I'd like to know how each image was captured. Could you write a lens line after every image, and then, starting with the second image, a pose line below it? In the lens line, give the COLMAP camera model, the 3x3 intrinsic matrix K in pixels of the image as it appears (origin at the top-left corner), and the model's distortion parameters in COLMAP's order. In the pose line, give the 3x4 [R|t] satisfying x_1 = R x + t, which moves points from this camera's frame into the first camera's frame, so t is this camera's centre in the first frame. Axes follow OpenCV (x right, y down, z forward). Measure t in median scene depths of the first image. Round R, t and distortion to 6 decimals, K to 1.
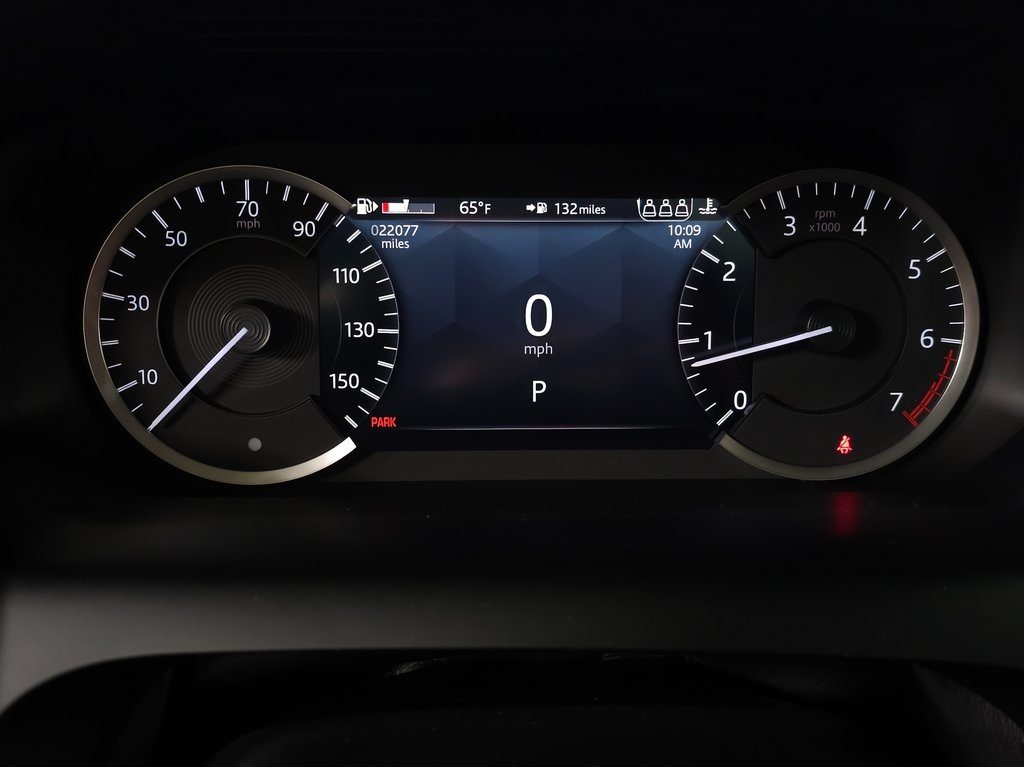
lens RADIAL K [[888.9, 0, 497.2], [0, 888.9, 356.3], [0, 0, 1]] dist [0.056857, -0.096572]
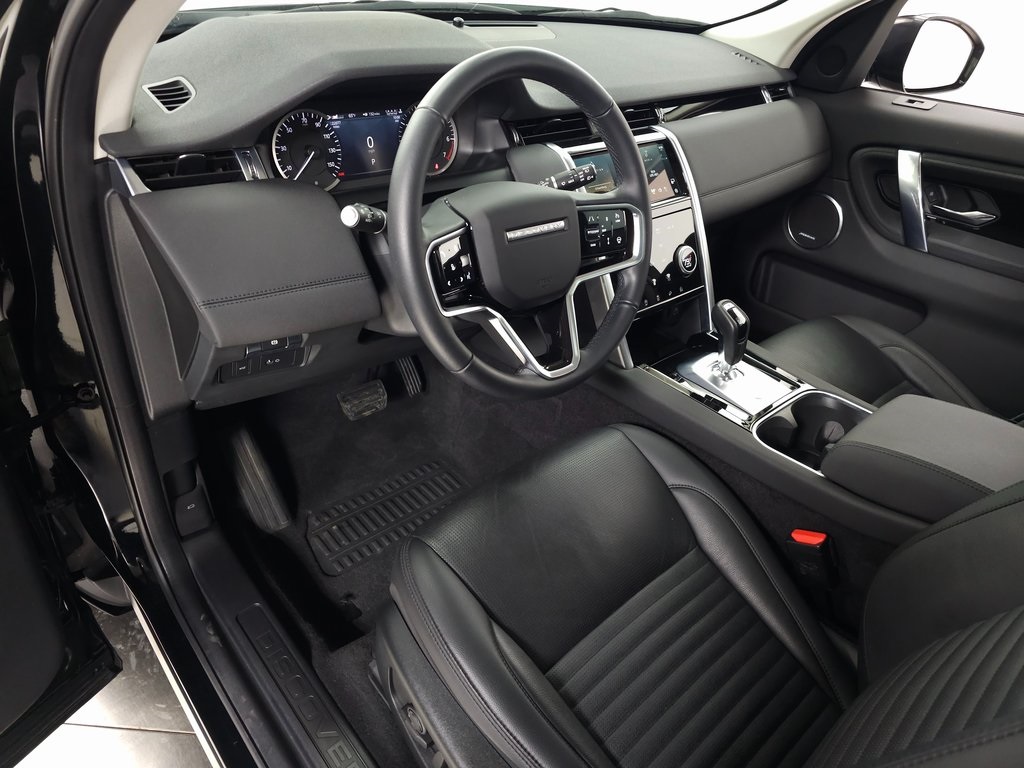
lens RADIAL K [[718.2, 0, 510.7], [0, 718.2, 395.6], [0, 0, 1]] dist [0.024911, -0.024187]
pose [[0.768531, -0.301122, 0.564522, -1.702479], [0.150748, 0.942707, 0.297623, 0.165878], [-0.621799, -0.143632, 0.769893, -2.152049]]
